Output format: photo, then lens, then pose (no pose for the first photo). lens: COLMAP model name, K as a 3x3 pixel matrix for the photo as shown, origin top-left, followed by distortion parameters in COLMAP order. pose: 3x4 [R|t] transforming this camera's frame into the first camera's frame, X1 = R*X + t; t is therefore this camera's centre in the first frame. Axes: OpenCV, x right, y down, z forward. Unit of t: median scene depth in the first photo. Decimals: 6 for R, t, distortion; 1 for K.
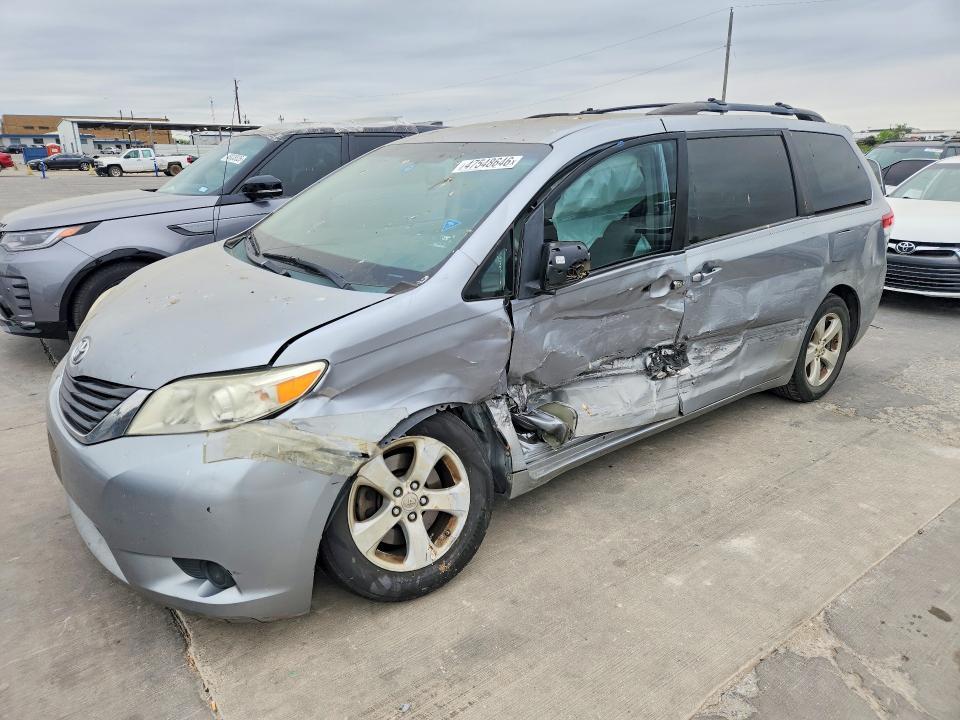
lens RADIAL K [[682.2, 0, 478.3], [0, 682.2, 359.5], [0, 0, 1]] dist [0.007507, -0.016733]
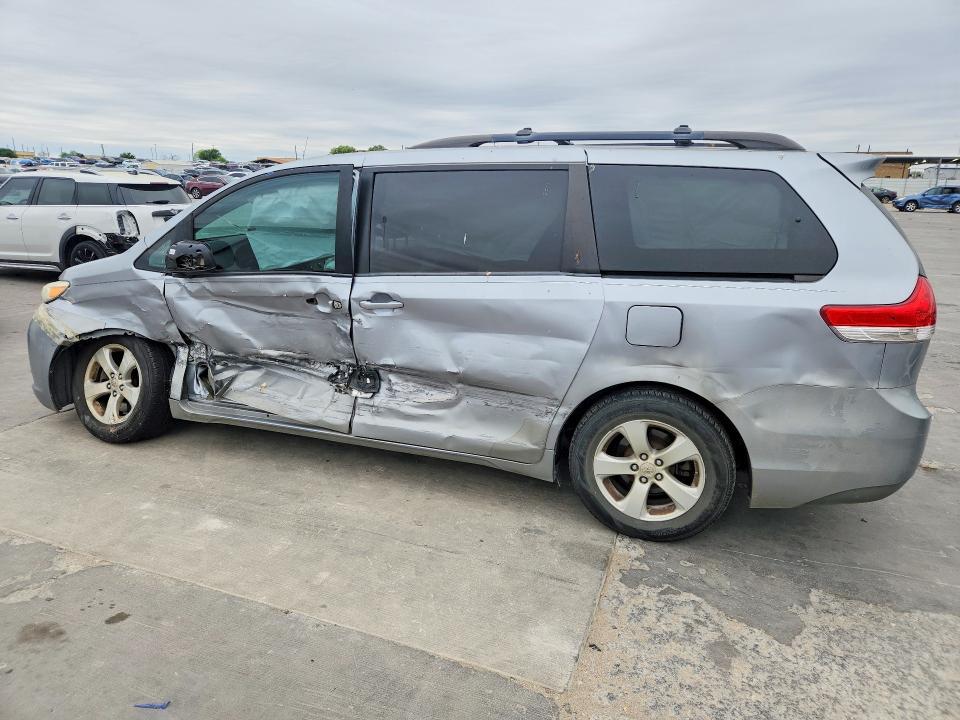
lens RADIAL K [[682.2, 0, 480.6], [0, 682.2, 360.4], [0, 0, 1]] dist [0.007507, -0.016733]
pose [[0.516745, 0.239369, -0.821996, 1.350405], [-0.274784, 0.955694, 0.105561, -0.208633], [0.810844, 0.171323, 0.559625, 0.622416]]
